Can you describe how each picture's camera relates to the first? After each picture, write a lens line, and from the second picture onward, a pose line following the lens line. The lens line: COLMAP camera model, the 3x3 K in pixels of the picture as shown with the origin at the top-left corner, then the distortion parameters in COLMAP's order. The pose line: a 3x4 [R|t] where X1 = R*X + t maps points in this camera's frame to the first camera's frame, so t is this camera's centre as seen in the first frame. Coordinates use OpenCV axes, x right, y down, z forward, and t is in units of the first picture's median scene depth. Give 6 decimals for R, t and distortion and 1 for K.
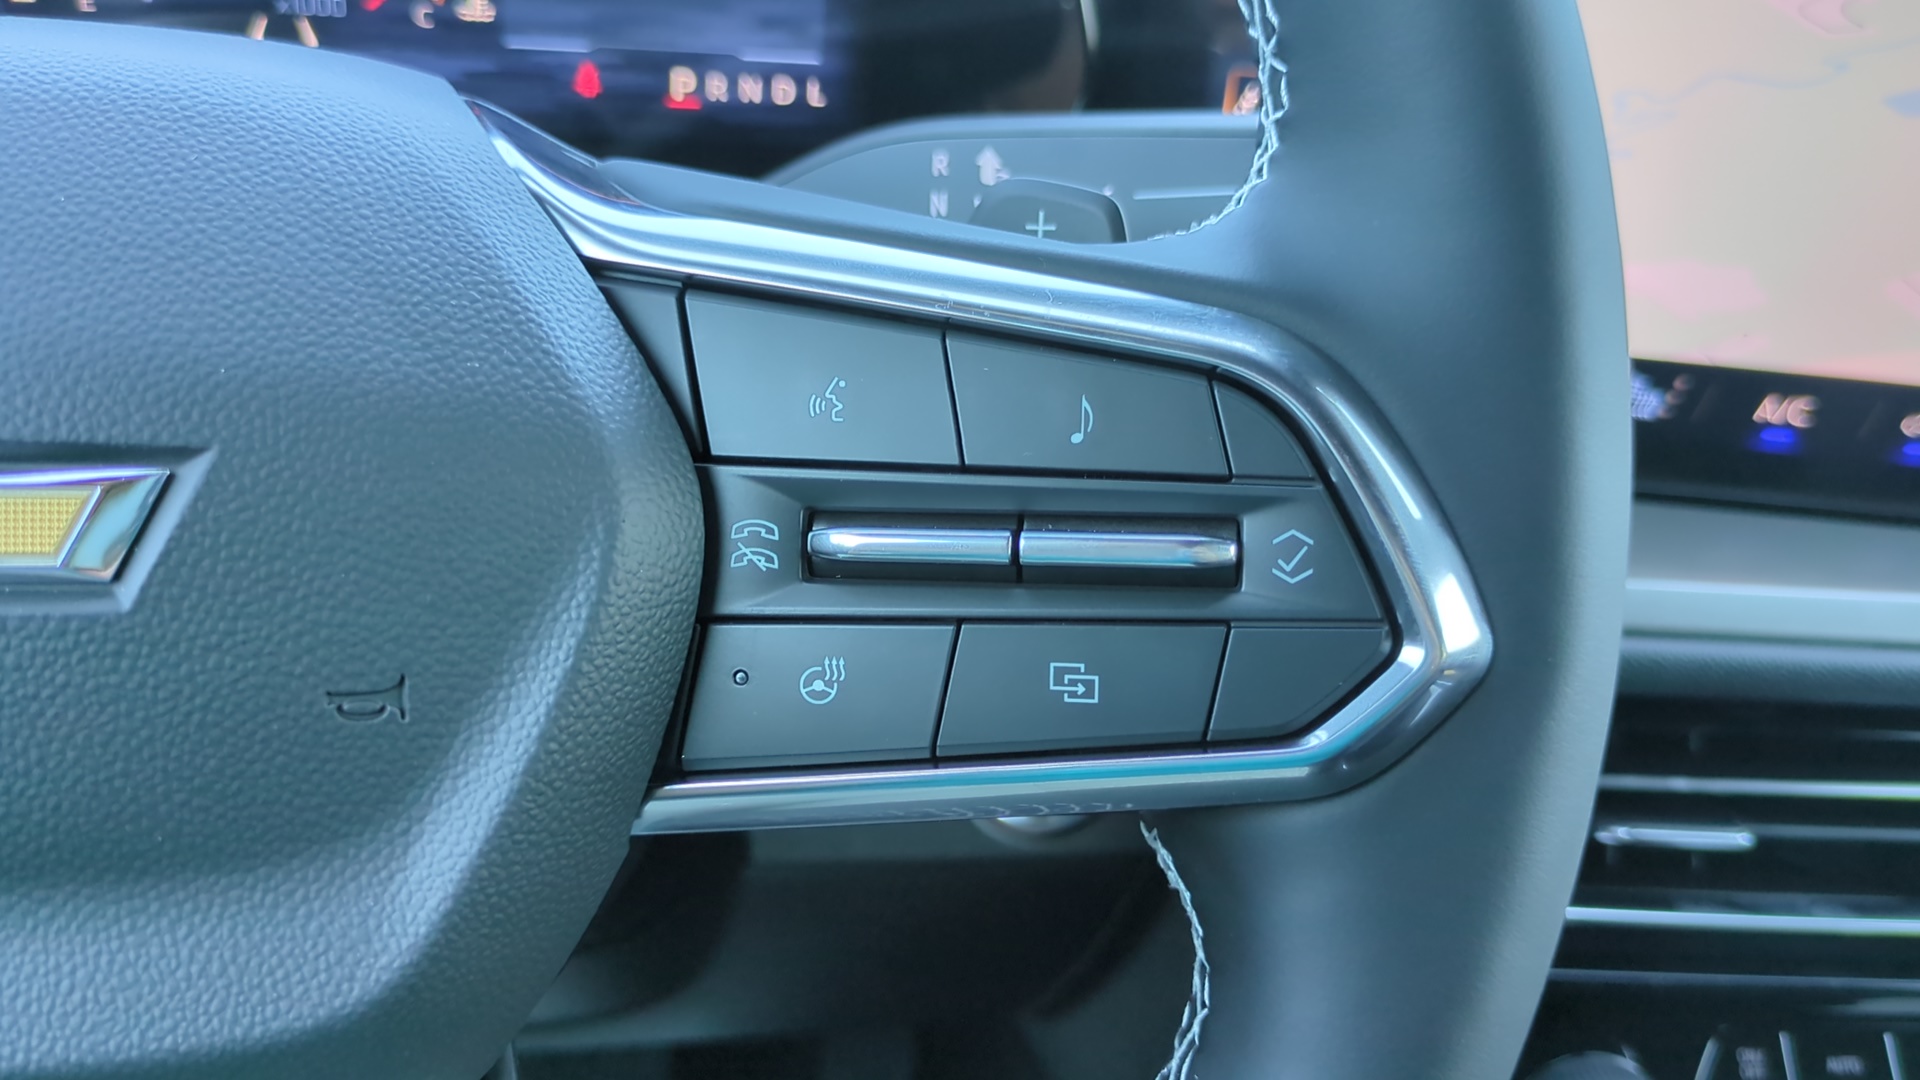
lens RADIAL K [[1648.8, 0, 960.0], [0, 1648.8, 540.0], [0, 0, 1]] dist [0.070151, -0.130502]
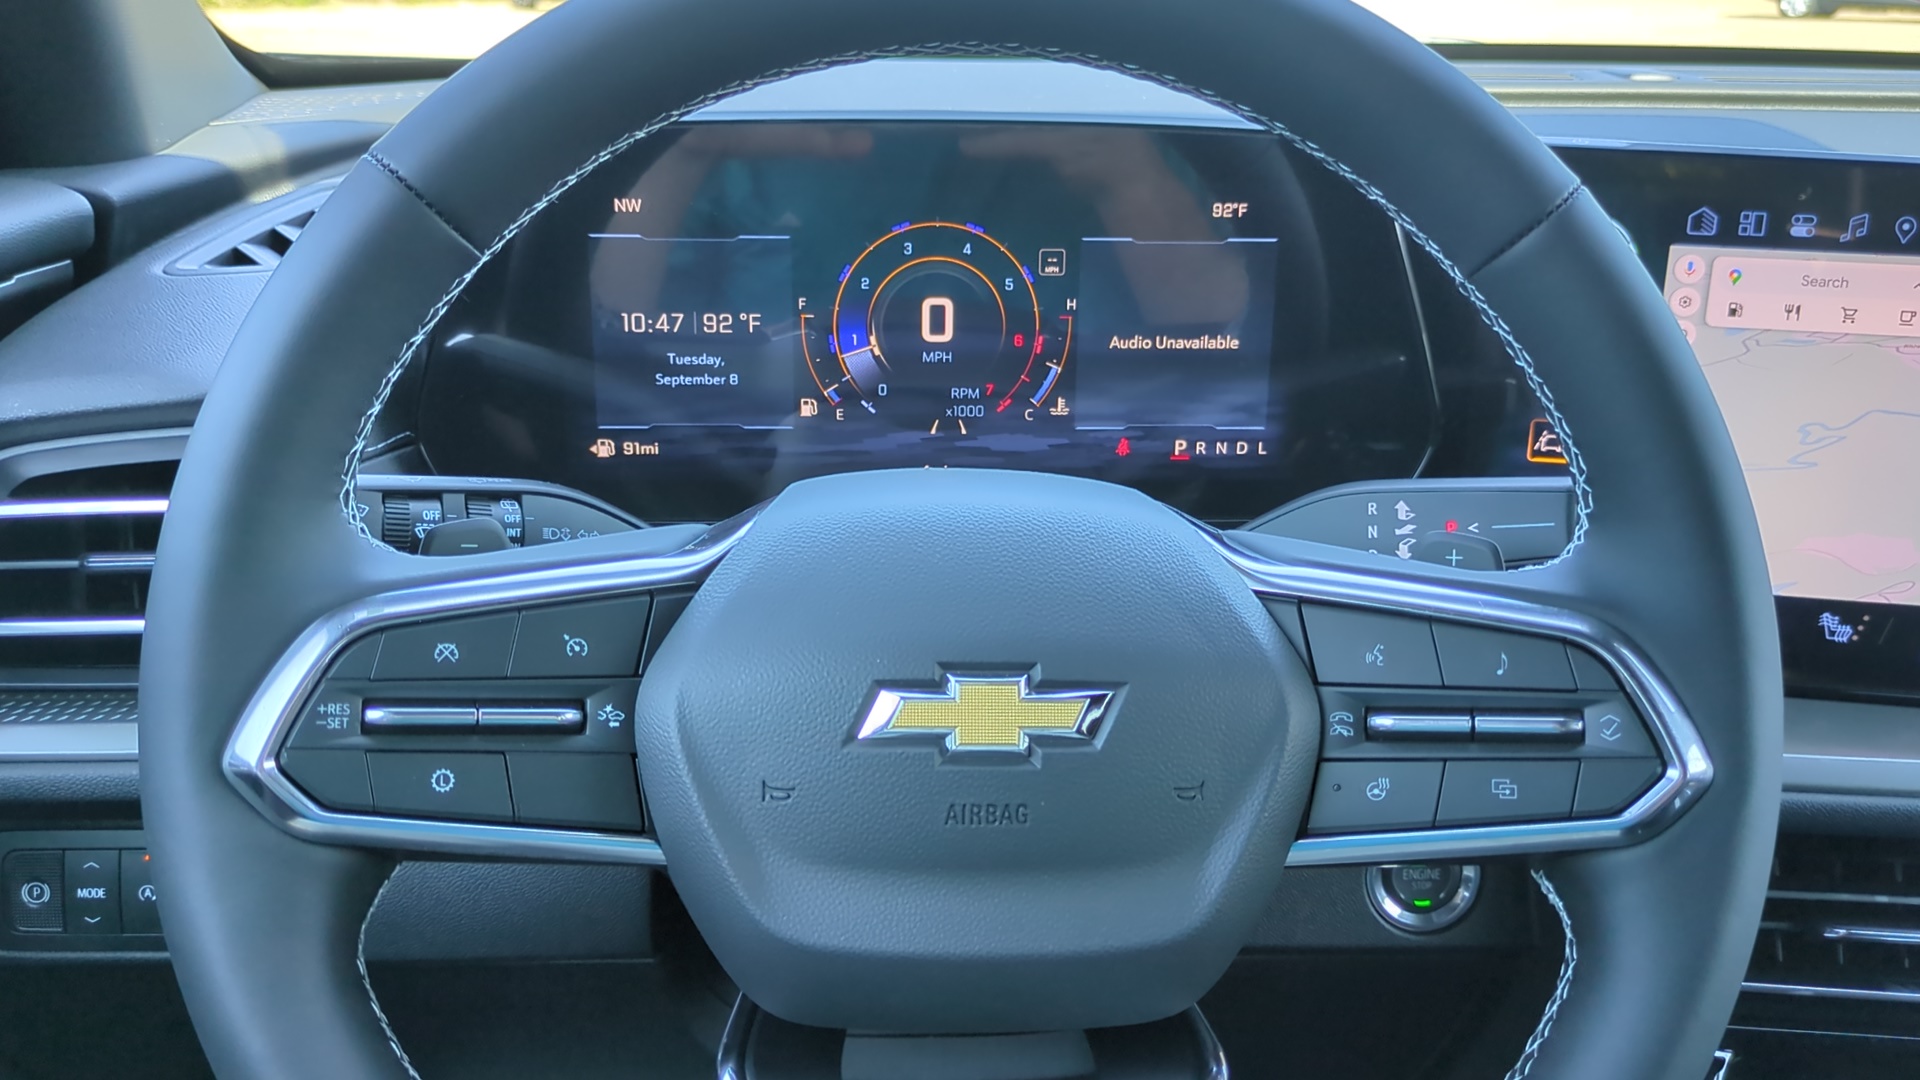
lens RADIAL K [[1648.8, 0, 960.0], [0, 1648.8, 540.0], [0, 0, 1]] dist [0.070151, -0.130502]
pose [[0.989918, -0.024667, -0.139477, -0.306658], [0.007160, 0.992174, -0.124656, 0.029777], [0.141460, 0.122400, 0.982348, -1.183066]]
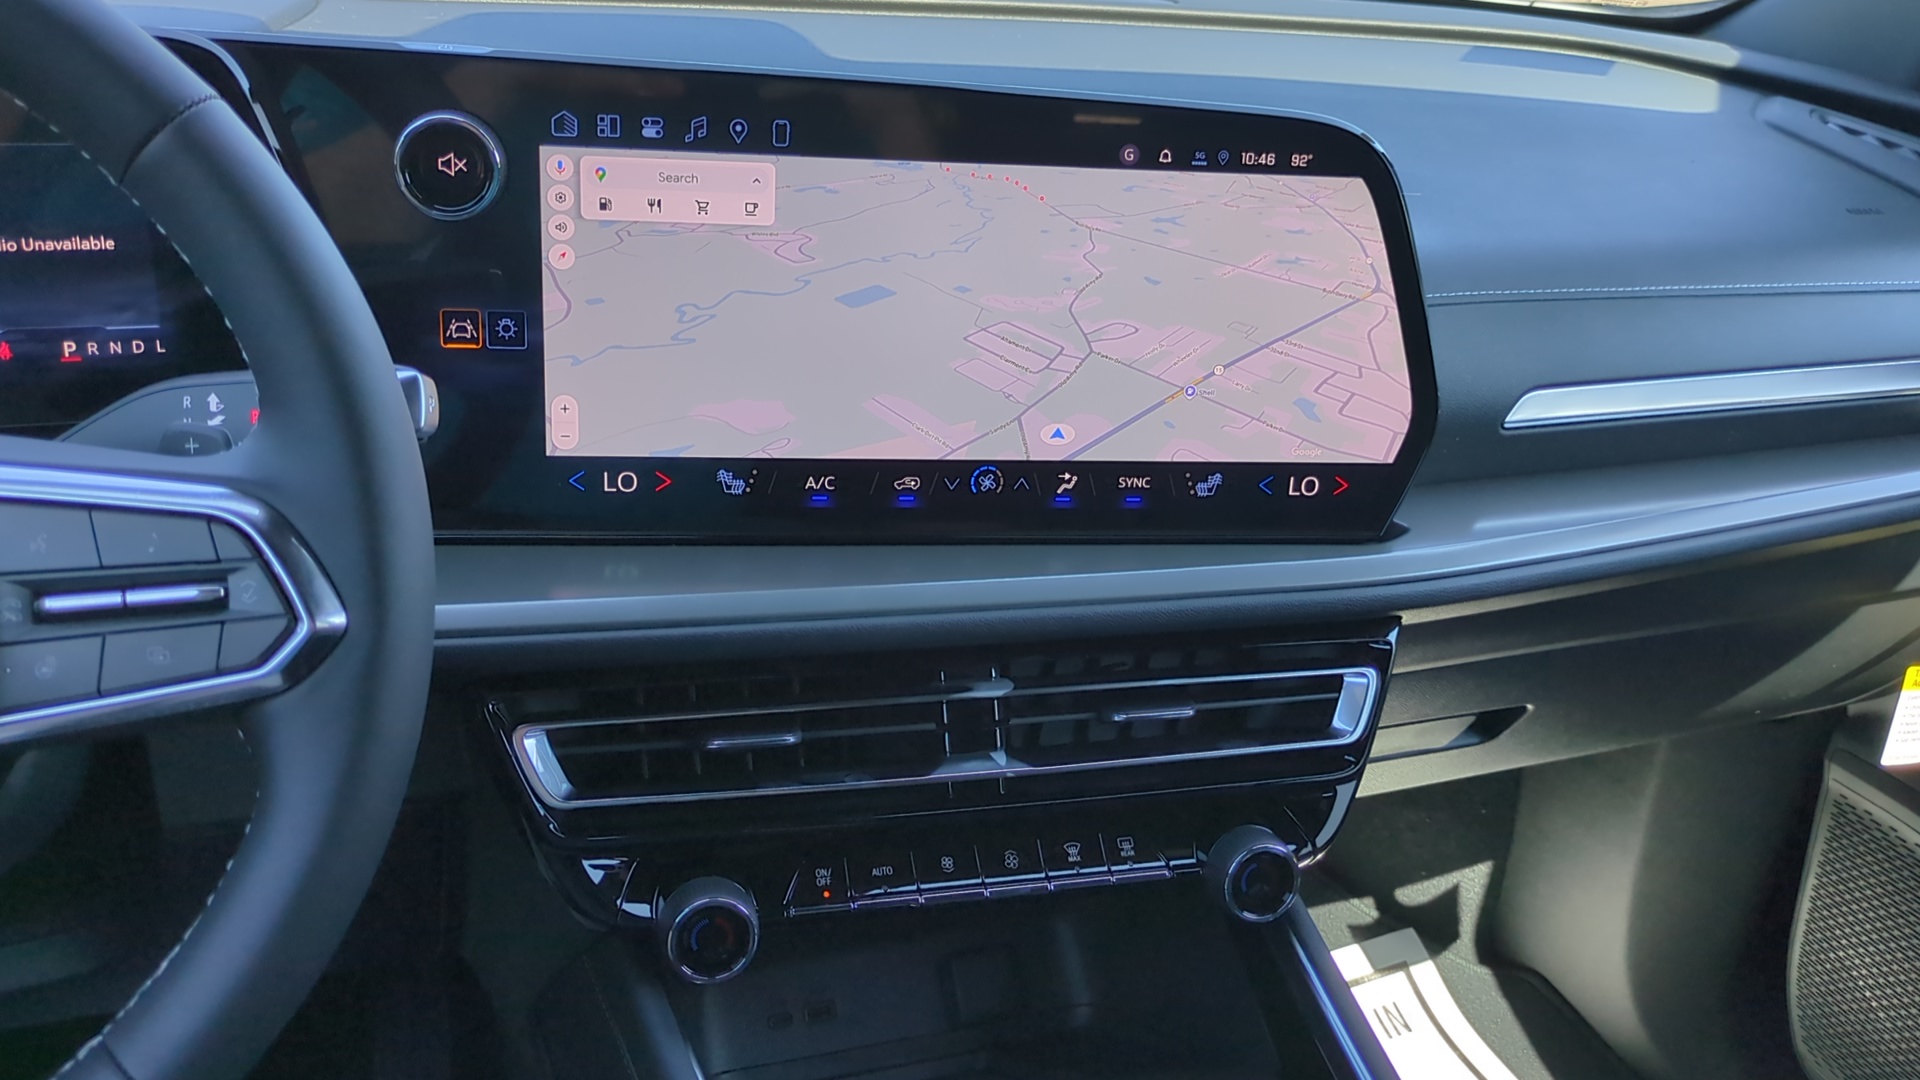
lens RADIAL K [[1668.9, 0, 961.2], [0, 1668.9, 520.3], [0, 0, 1]] dist [0.057797, -0.092843]
pose [[0.981015, -0.094328, 0.169447, 0.771570], [0.104202, 0.993281, -0.050340, 0.131705], [-0.163560, 0.067041, 0.984253, -1.484289]]
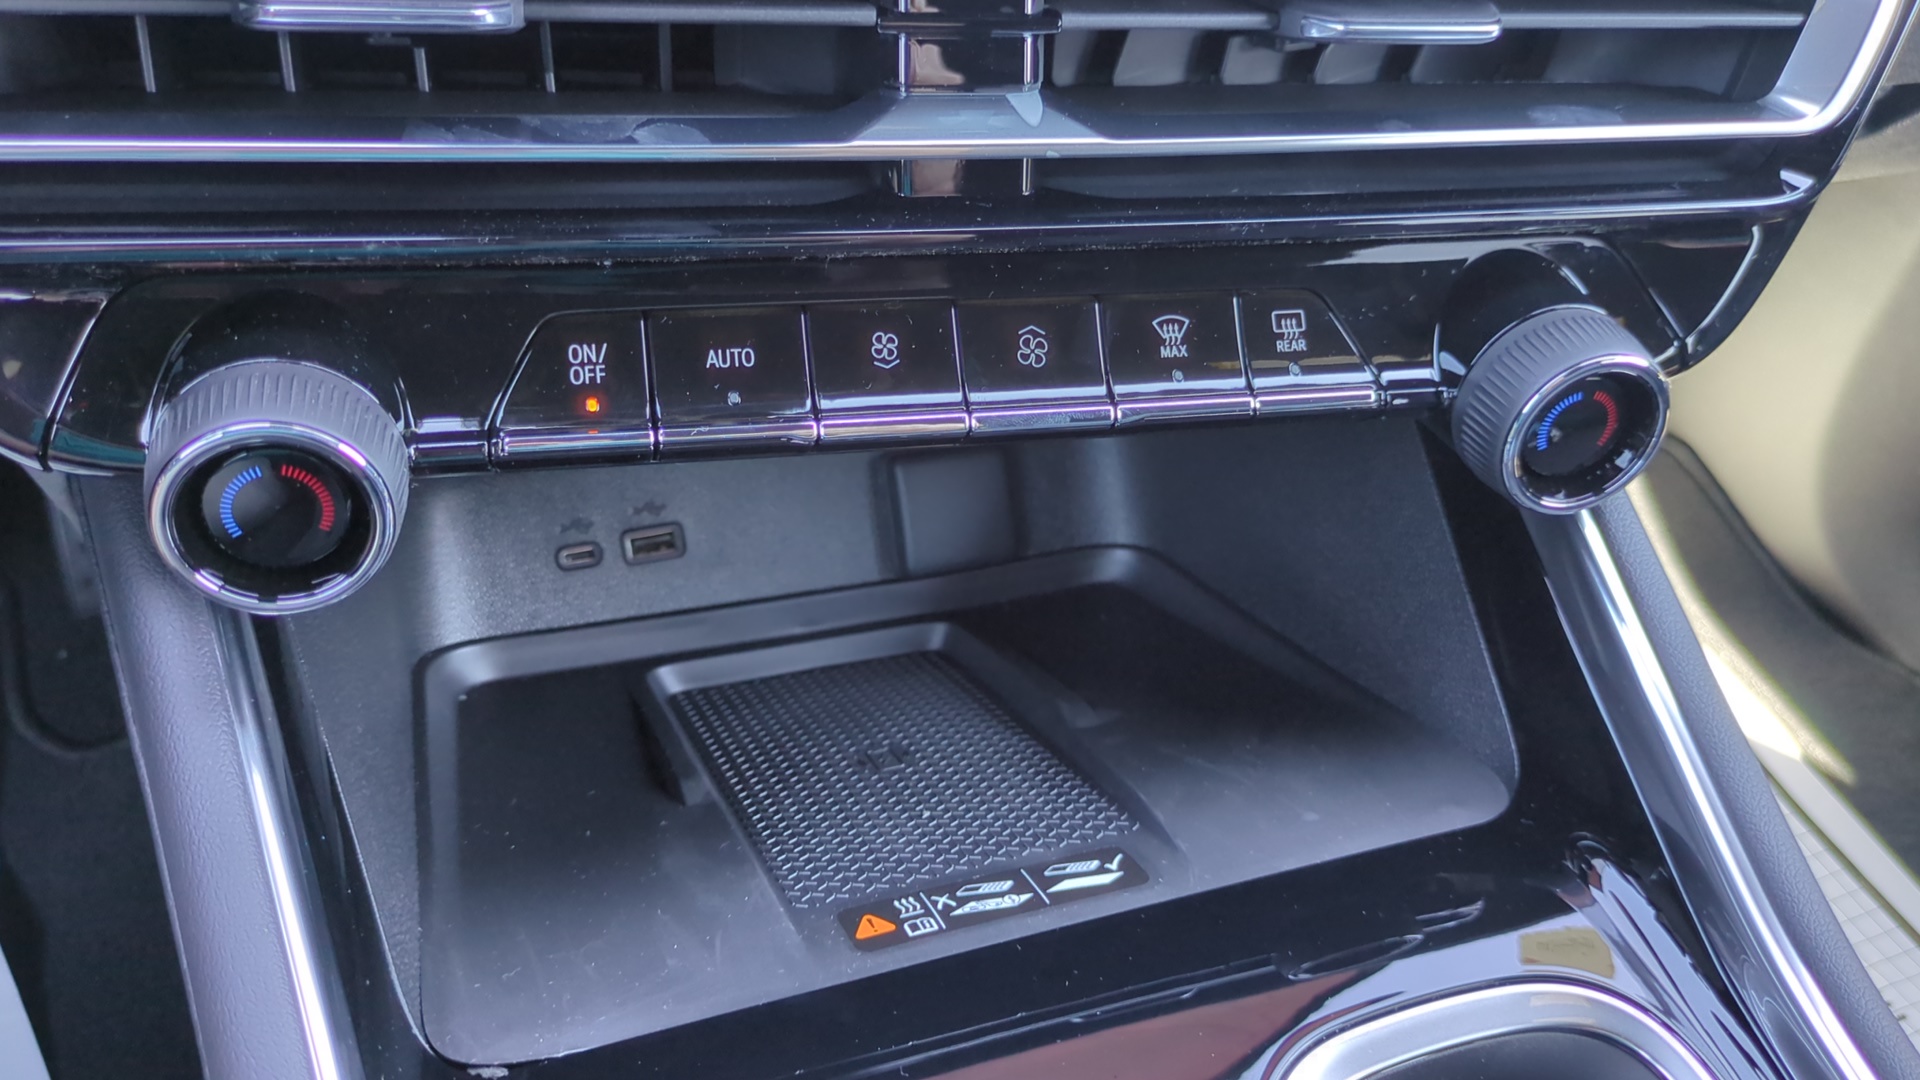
lens RADIAL K [[1648.8, 0, 960.0], [0, 1648.8, 540.0], [0, 0, 1]] dist [0.070151, -0.130502]
pose [[0.986768, -0.080882, 0.140522, 1.125017], [0.027437, 0.937487, 0.346936, 0.319630], [-0.159798, -0.338490, 0.927302, 0.645144]]
